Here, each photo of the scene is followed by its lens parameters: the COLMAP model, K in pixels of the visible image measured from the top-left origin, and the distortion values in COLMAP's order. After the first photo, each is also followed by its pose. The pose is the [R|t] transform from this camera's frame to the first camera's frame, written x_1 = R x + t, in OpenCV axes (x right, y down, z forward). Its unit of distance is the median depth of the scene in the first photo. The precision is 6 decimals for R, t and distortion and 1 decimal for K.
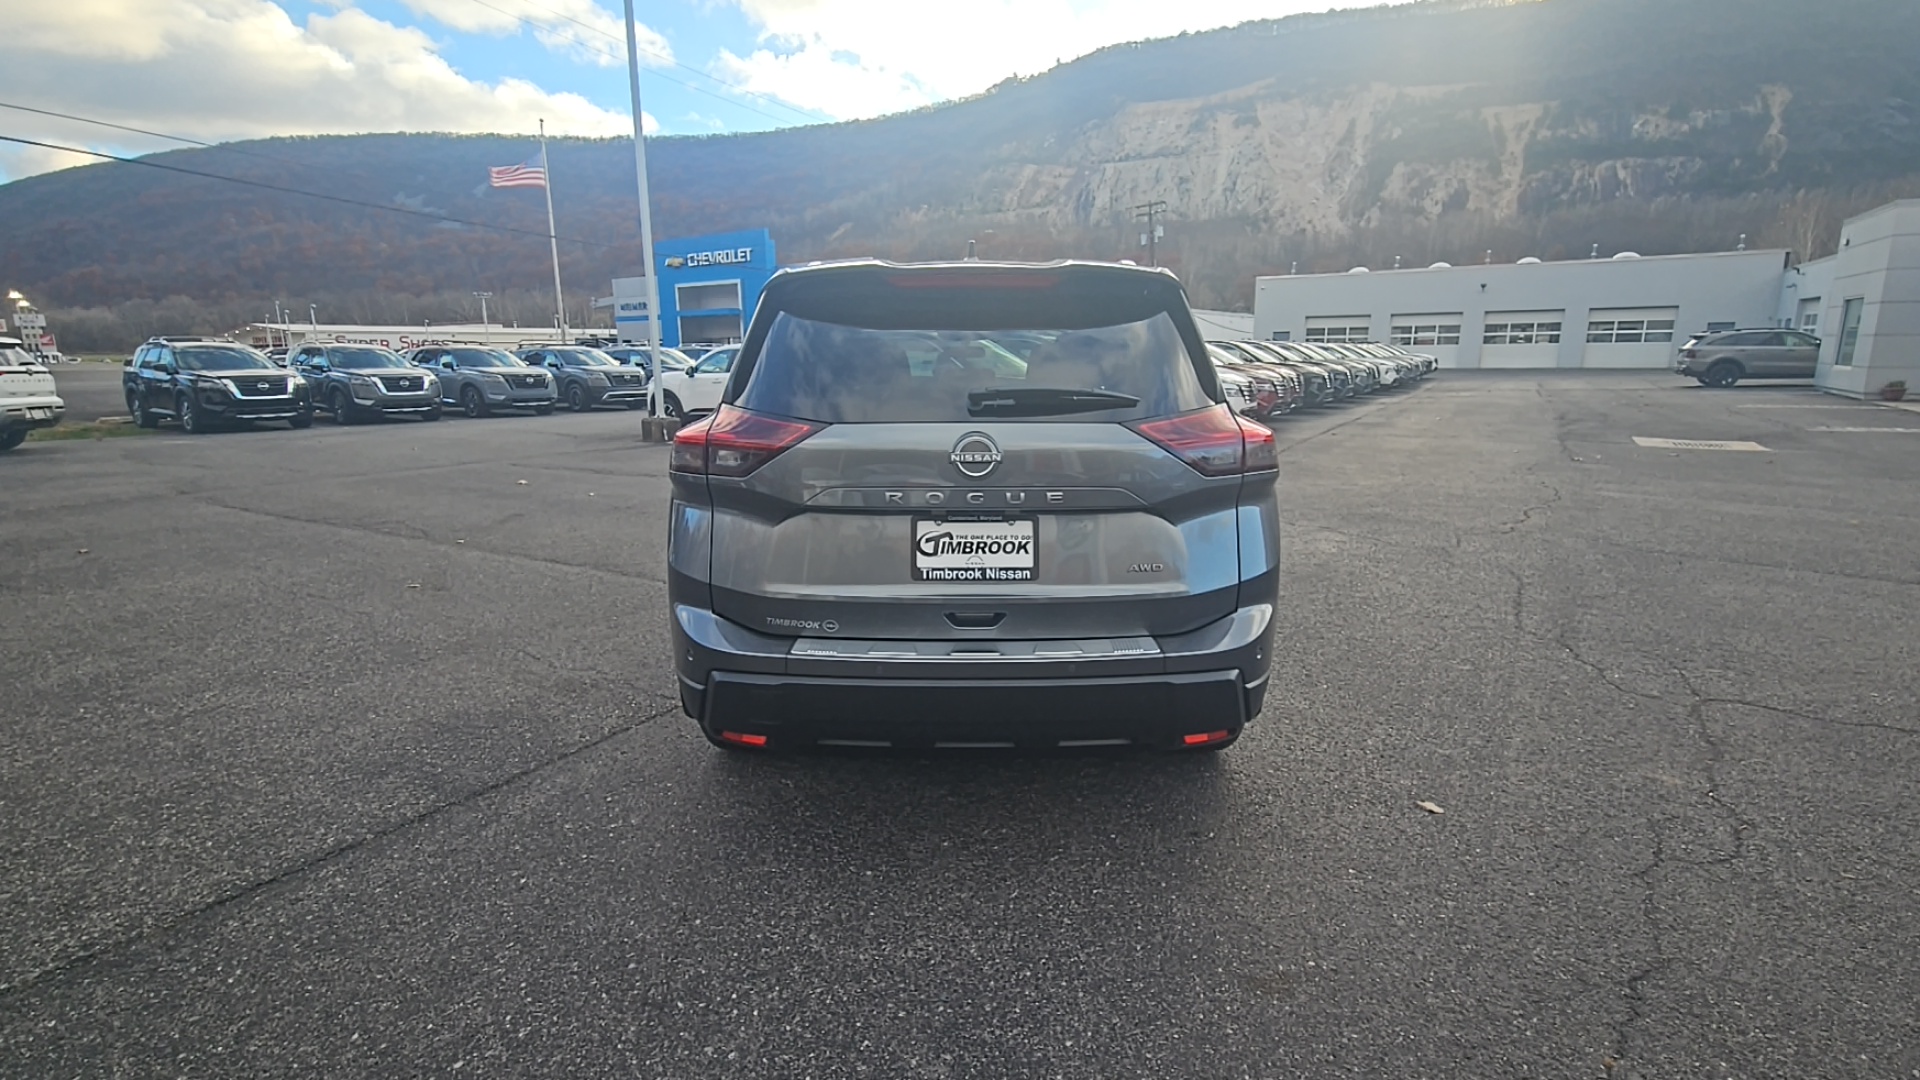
lens RADIAL K [[857.4, 0, 958.1], [0, 857.4, 534.6], [0, 0, 1]] dist [0.011047, -0.008024]
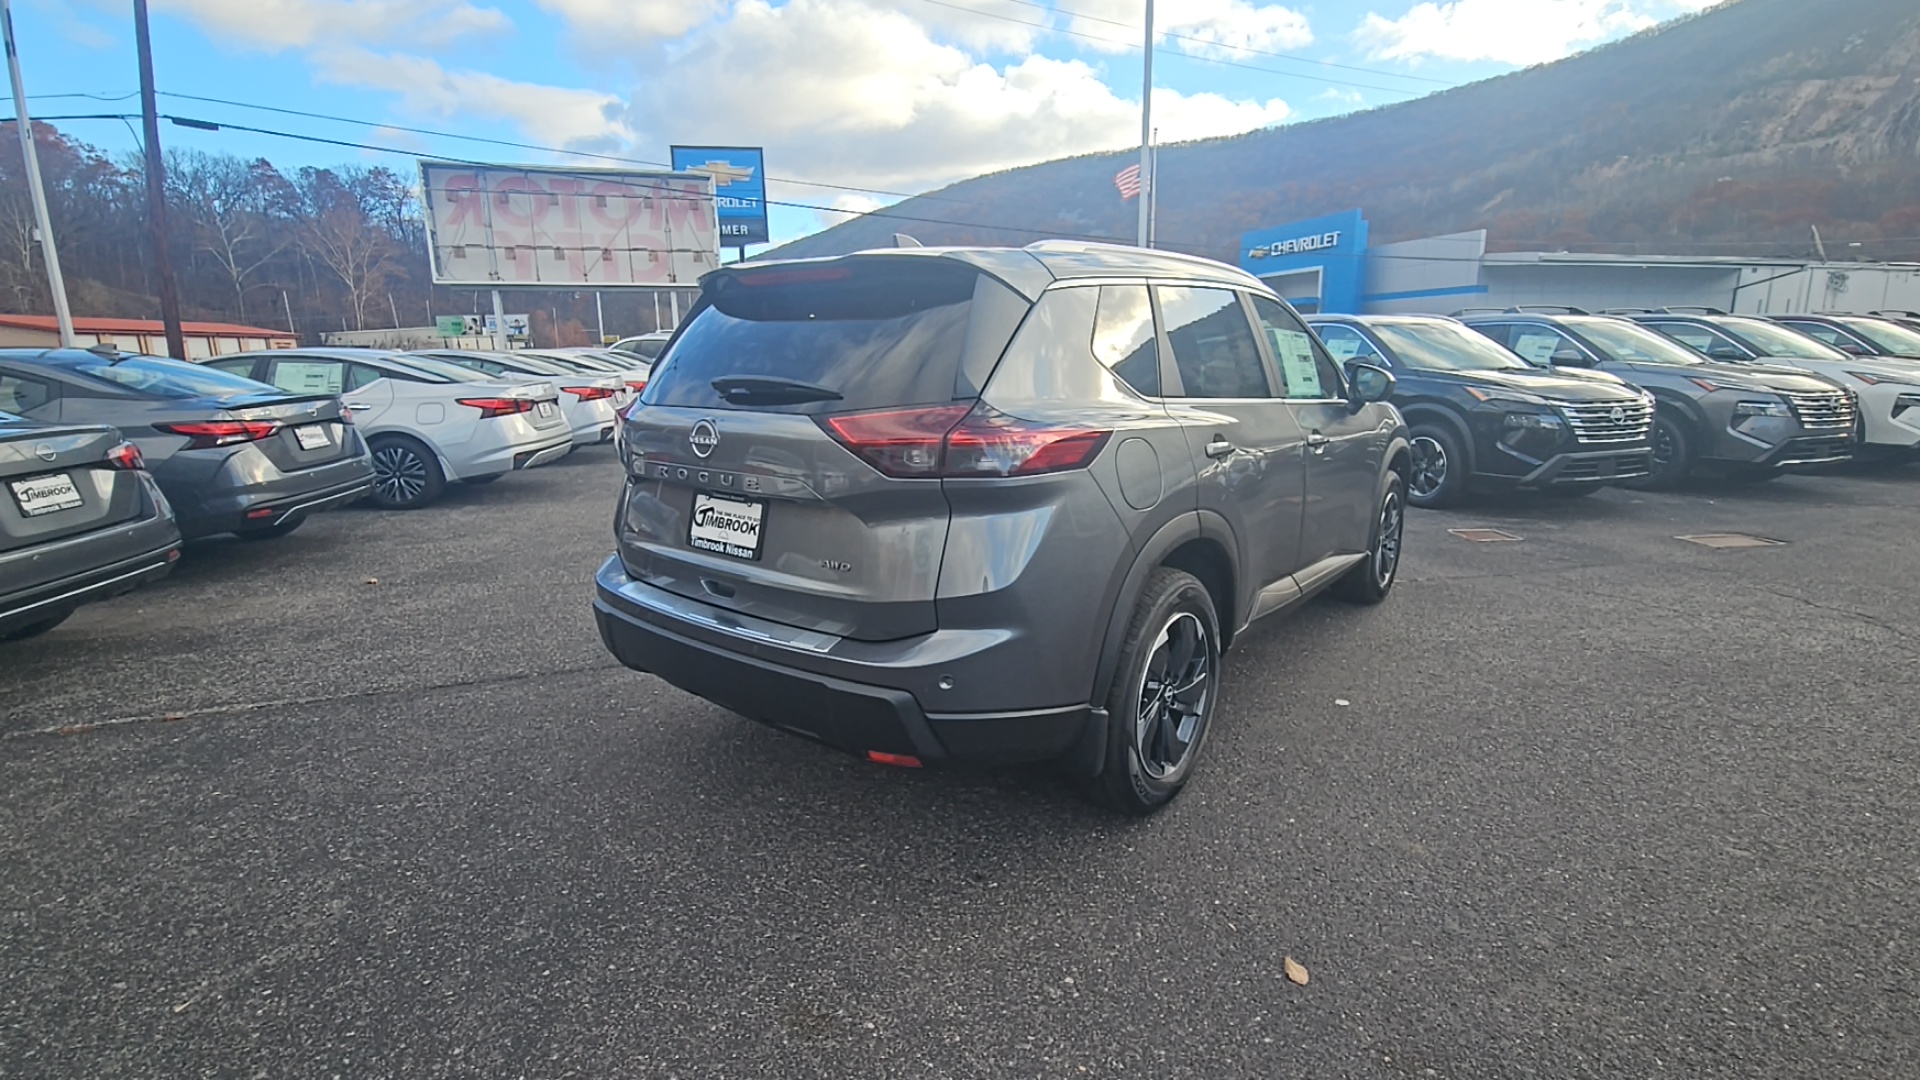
lens RADIAL K [[857.4, 0, 958.1], [0, 857.4, 534.6], [0, 0, 1]] dist [0.011047, -0.008024]
pose [[0.786467, 0.126137, -0.604615, 0.916097], [-0.120643, 0.991441, 0.049908, -0.061497], [0.605735, 0.033691, 0.794953, 0.310897]]
